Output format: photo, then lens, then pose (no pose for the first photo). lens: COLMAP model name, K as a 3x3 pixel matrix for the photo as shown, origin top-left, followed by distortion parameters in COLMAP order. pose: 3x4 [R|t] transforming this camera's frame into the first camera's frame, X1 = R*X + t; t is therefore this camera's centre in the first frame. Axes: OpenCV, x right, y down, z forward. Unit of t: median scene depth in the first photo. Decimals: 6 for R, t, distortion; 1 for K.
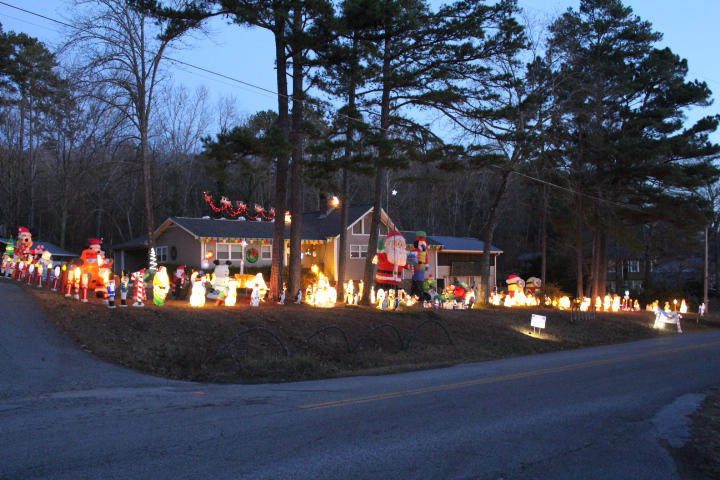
lens RADIAL K [[713.1, 0, 358.5], [0, 713.1, 242.5], [0, 0, 1]] dist [-0.112899, 0.000000]
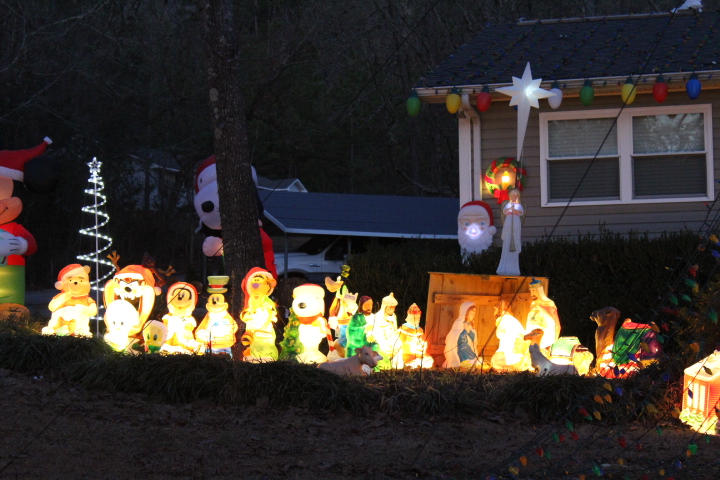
lens RADIAL K [[1766.0, 0, 361.5], [0, 1766.0, 237.7], [0, 0, 1]] dist [0.079157, 0.000000]
pose [[0.590826, -0.049636, -0.805271, 0.132396], [0.046637, 0.998538, -0.027331, 0.040787], [0.805450, -0.021408, 0.592277, 0.654771]]
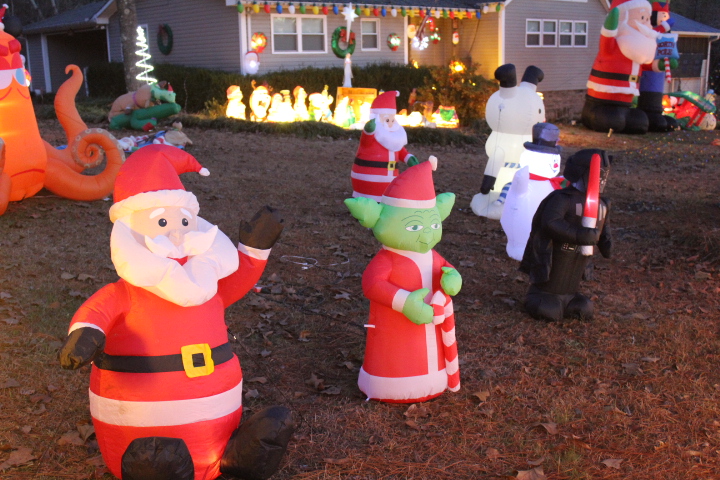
lens RADIAL K [[846.9, 0, 360.0], [0, 846.9, 238.2], [0, 0, 1]] dist [-0.071639, 0.000000]
pose [[0.998122, -0.020621, 0.057682, -0.169446], [0.005705, 0.968836, 0.247636, 0.005848], [-0.060991, -0.246842, 0.967135, 0.435119]]
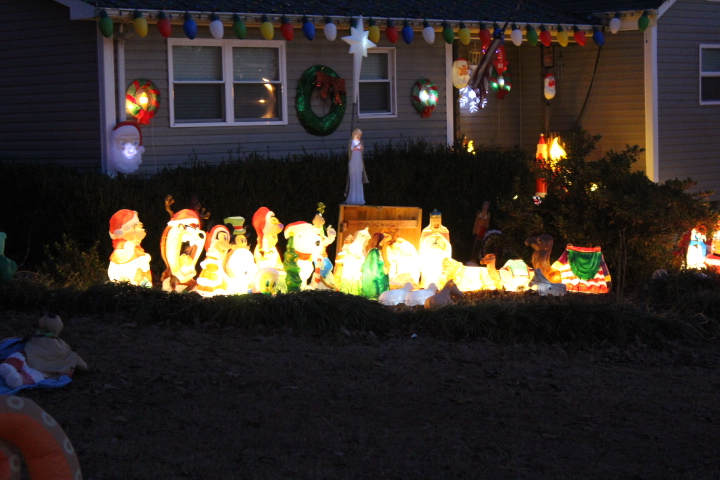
lens RADIAL K [[1766.0, 0, 362.4], [0, 1766.0, 243.1], [0, 0, 1]] dist [0.079157, 0.000000]
pose [[0.990049, -0.021346, 0.139091, -0.205449], [0.005270, 0.993359, 0.114938, 0.000634], [-0.140621, -0.113061, 0.983587, 0.482158]]
